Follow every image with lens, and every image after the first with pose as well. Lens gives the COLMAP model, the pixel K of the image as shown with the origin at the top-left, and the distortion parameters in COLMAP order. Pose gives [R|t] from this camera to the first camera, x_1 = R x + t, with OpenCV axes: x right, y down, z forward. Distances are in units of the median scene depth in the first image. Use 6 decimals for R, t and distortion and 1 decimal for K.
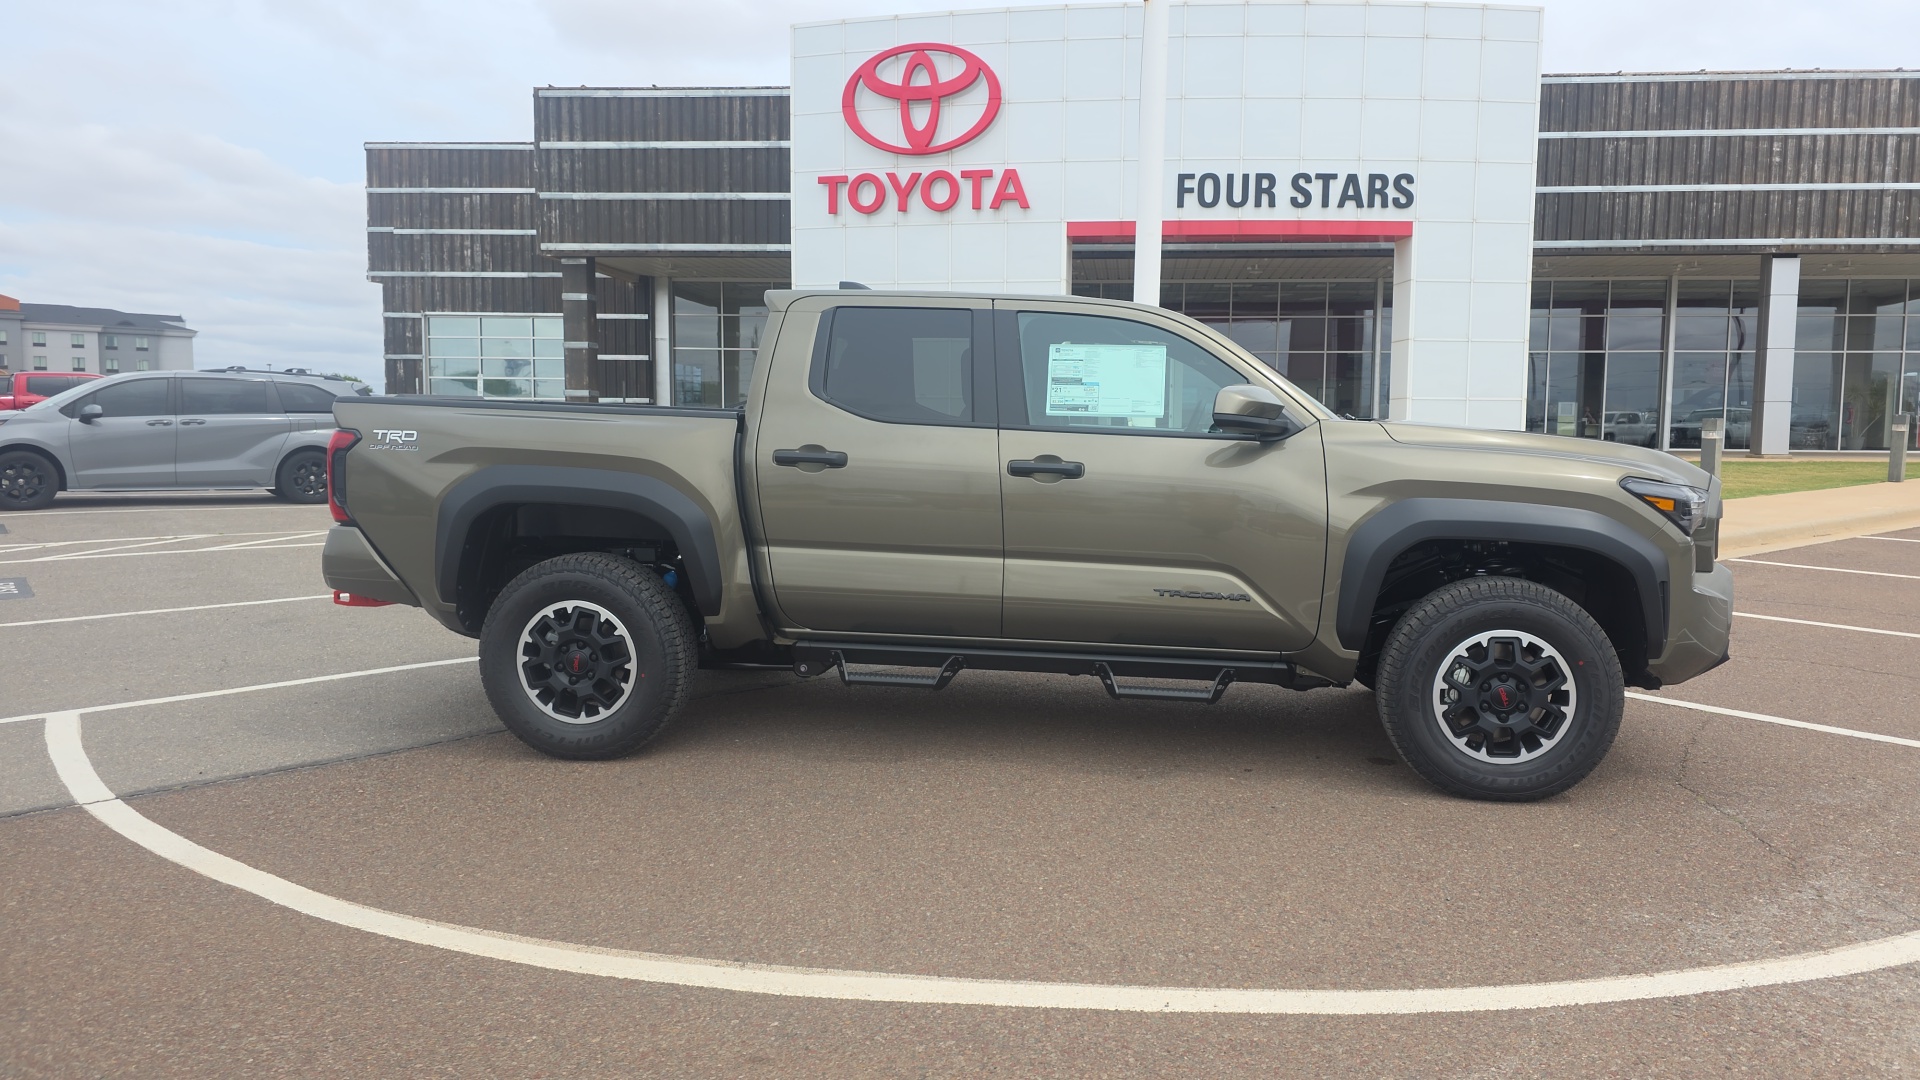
lens RADIAL K [[1291.0, 0, 1075.1], [0, 1291.0, 536.7], [0, 0, 1]] dist [0.062395, -0.070602]
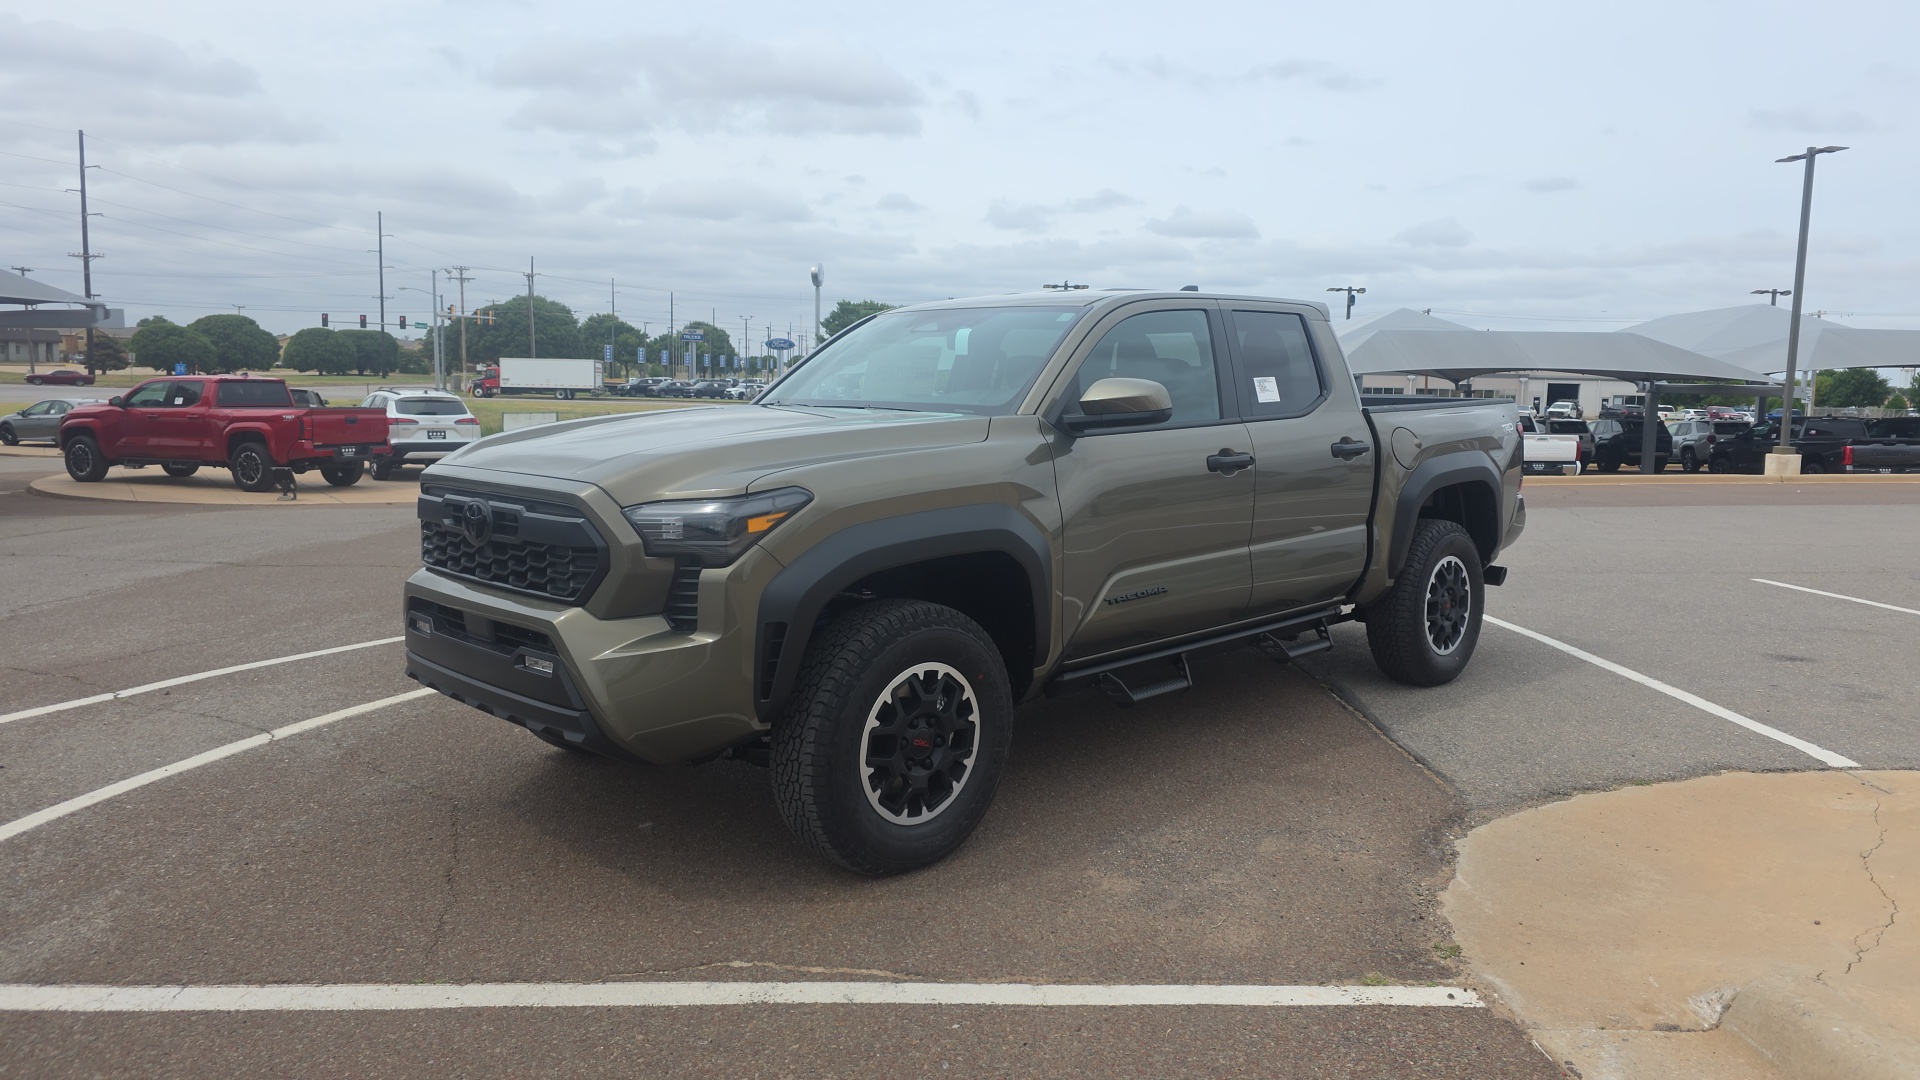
lens RADIAL K [[1292.9, 0, 950.8], [0, 1292.9, 534.9], [0, 0, 1]] dist [0.061641, -0.077170]
pose [[-0.655454, 0.066741, -0.752281, 0.166068], [-0.086692, 0.982855, 0.162731, -0.031330], [0.750243, 0.171879, -0.638430, 0.331388]]
